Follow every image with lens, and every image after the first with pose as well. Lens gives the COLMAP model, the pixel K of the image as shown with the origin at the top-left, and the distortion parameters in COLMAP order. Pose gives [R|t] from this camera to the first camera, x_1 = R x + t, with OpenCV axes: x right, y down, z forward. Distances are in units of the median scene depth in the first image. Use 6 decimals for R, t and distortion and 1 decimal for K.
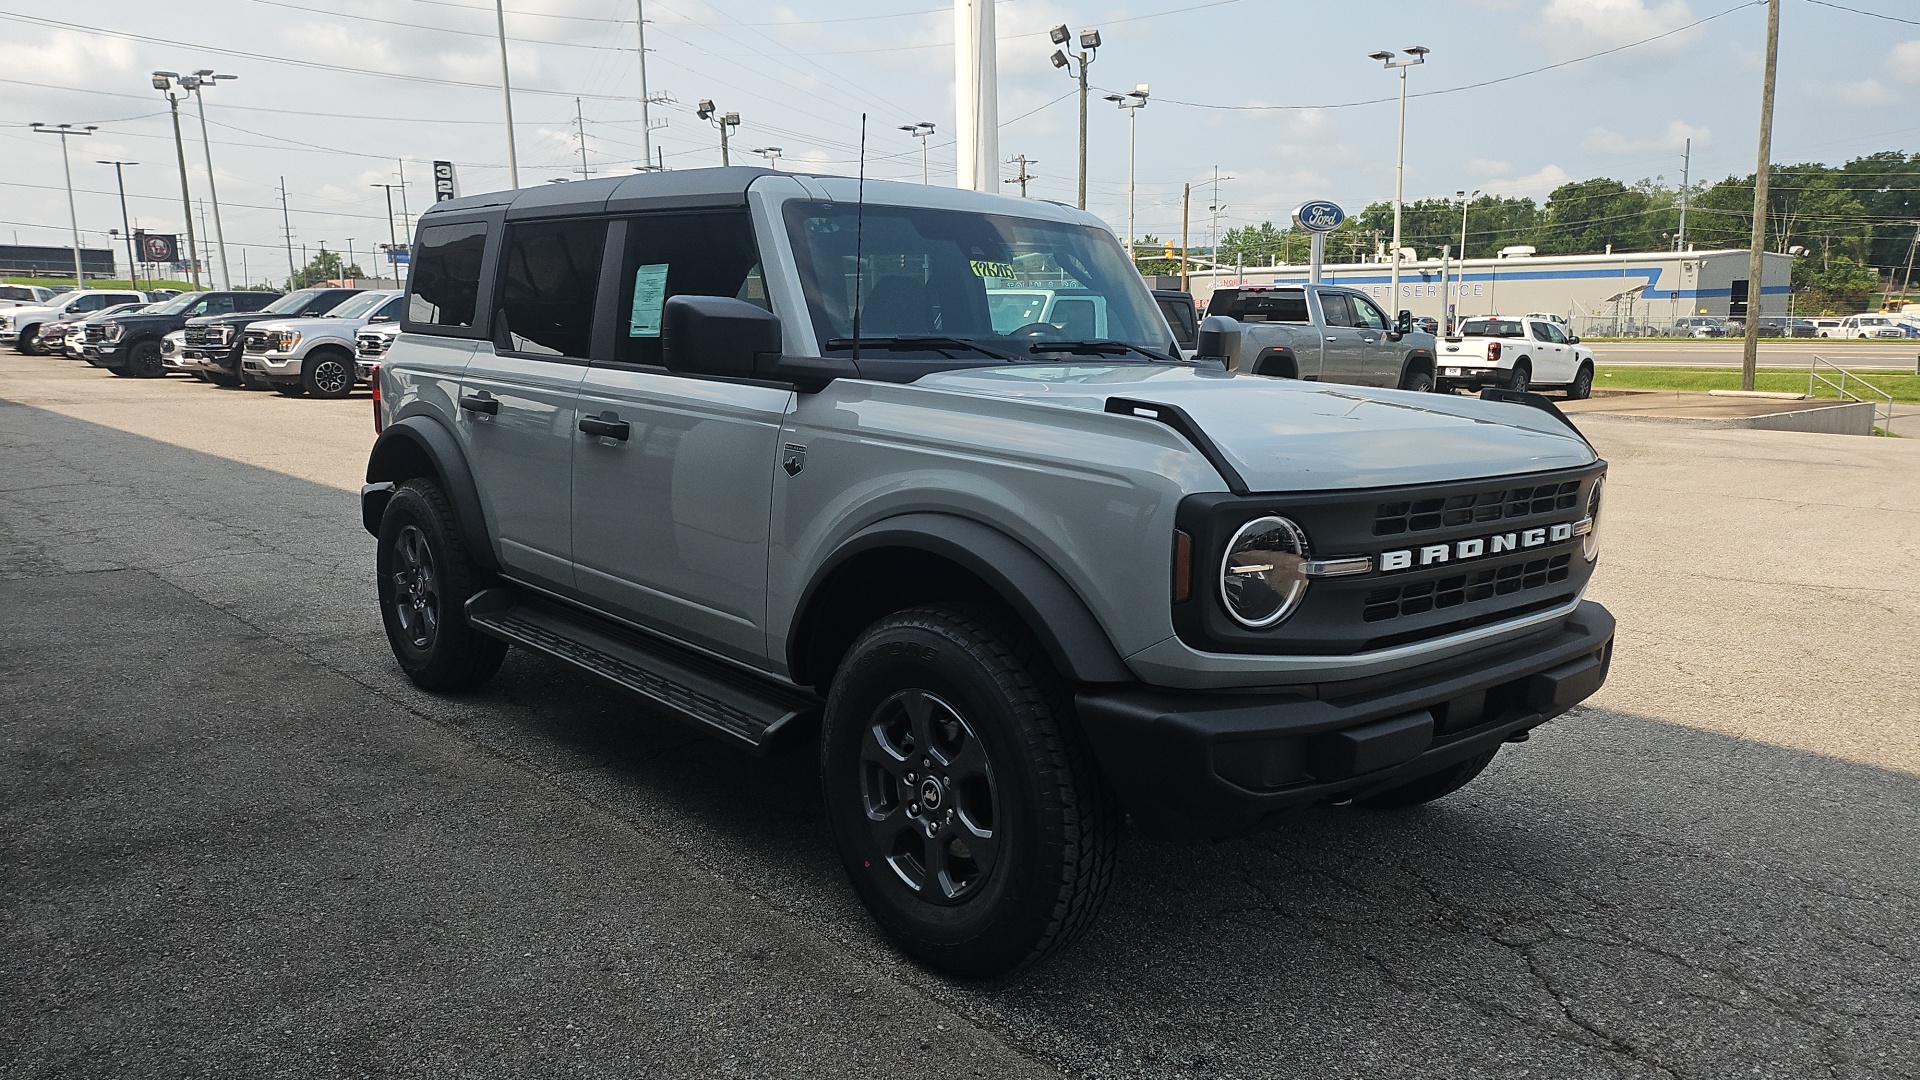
lens RADIAL K [[1339.6, 0, 961.4], [0, 1339.6, 537.5], [0, 0, 1]] dist [0.040418, -0.043299]
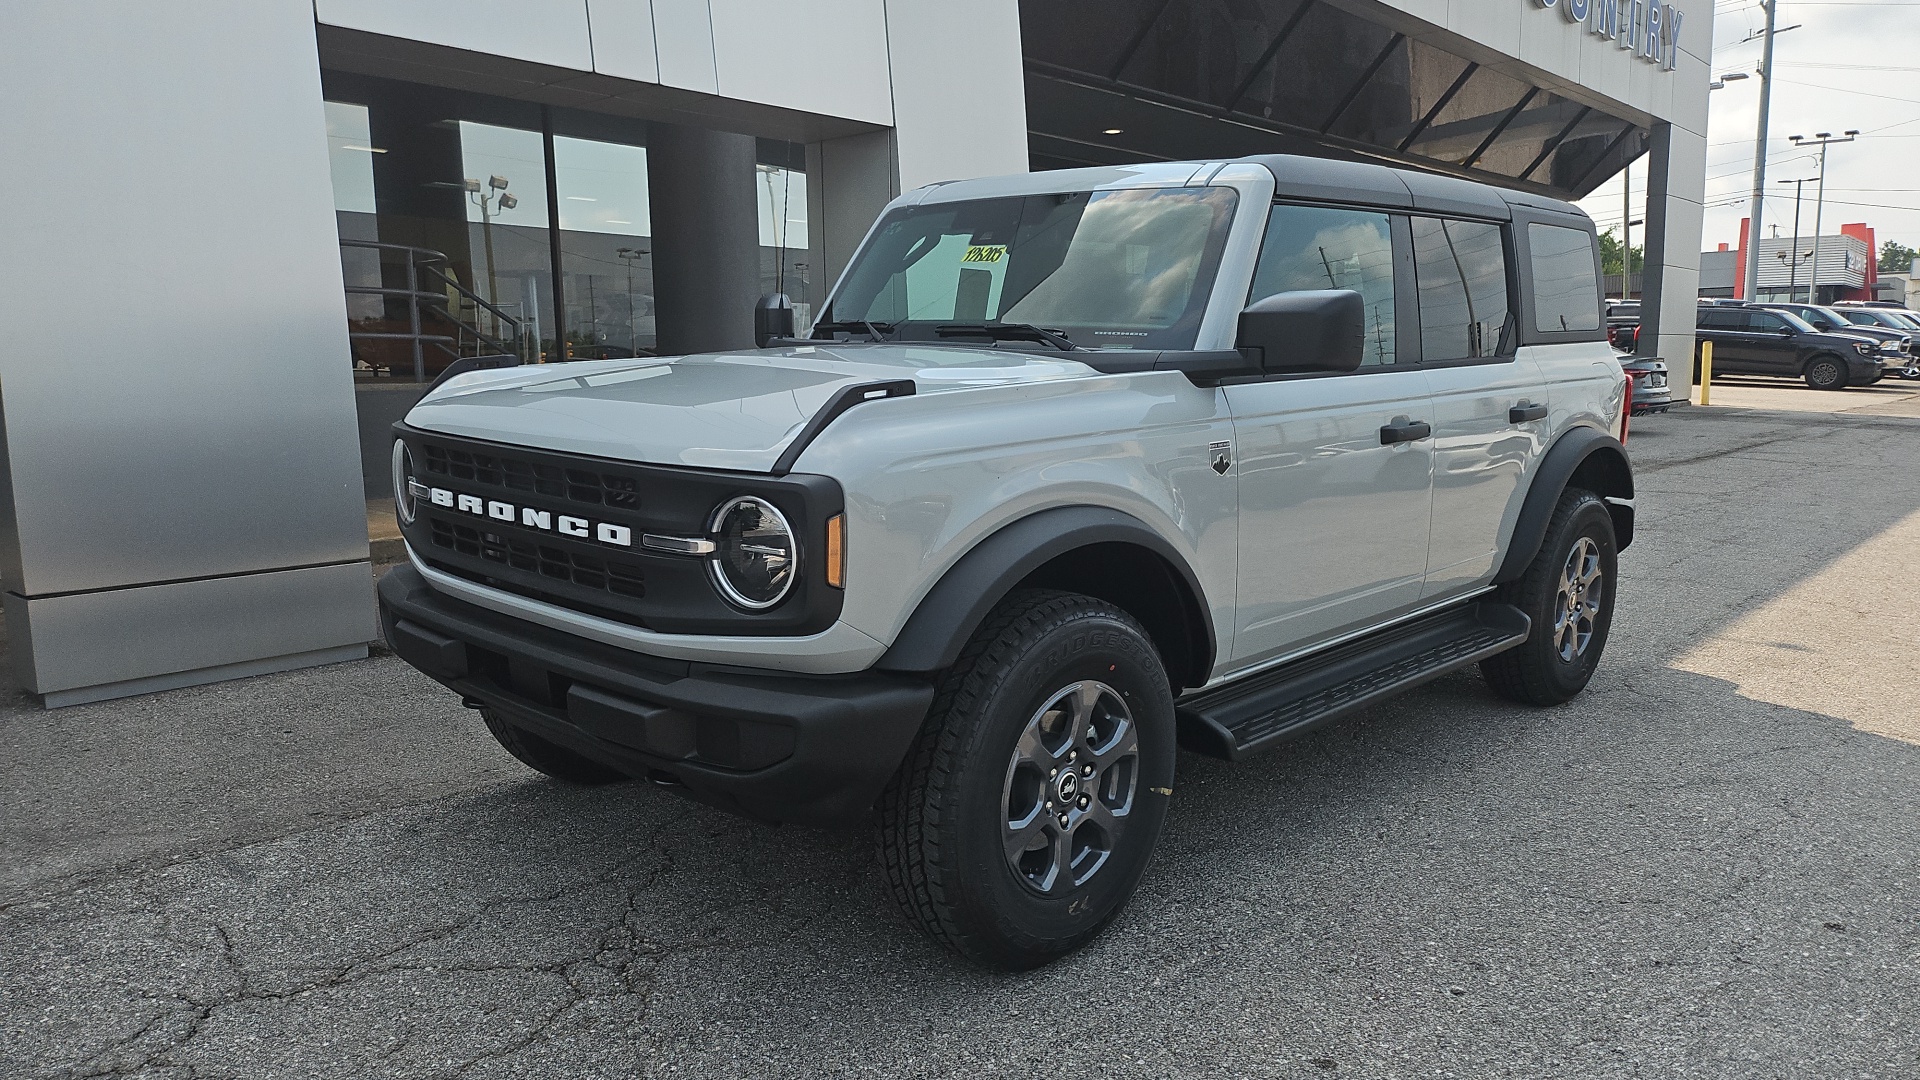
lens RADIAL K [[1339.6, 0, 946.3], [0, 1339.6, 554.7], [0, 0, 1]] dist [0.040418, -0.043299]
pose [[0.087545, 0.147518, -0.985177, 1.100531], [-0.161383, 0.978010, 0.132104, -0.115338], [0.983001, 0.147426, 0.109427, 0.948471]]
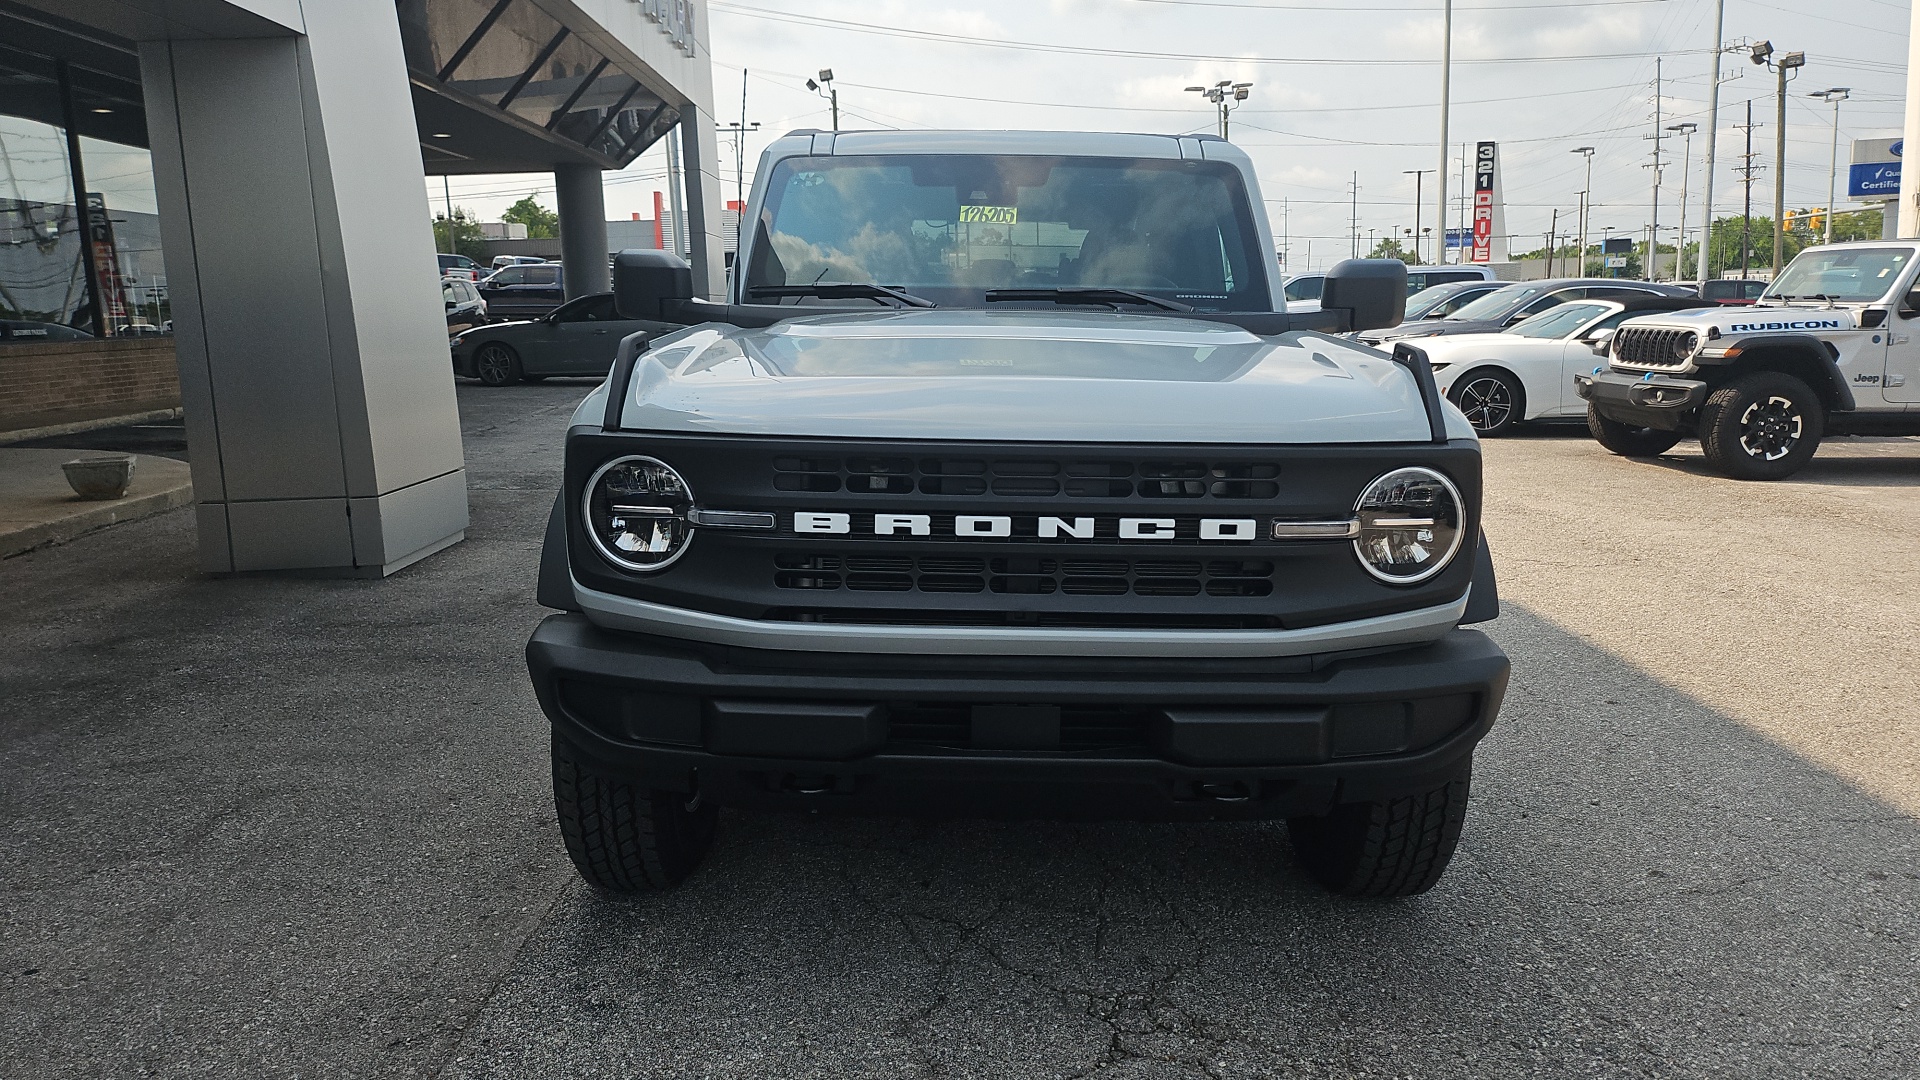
lens RADIAL K [[1339.6, 0, 953.0], [0, 1339.6, 530.9], [0, 0, 1]] dist [0.040418, -0.043299]
pose [[0.743492, 0.100991, -0.661075, 0.697452], [-0.095632, 0.994428, 0.044363, -0.017656], [0.661872, 0.030236, 0.749007, 0.294474]]
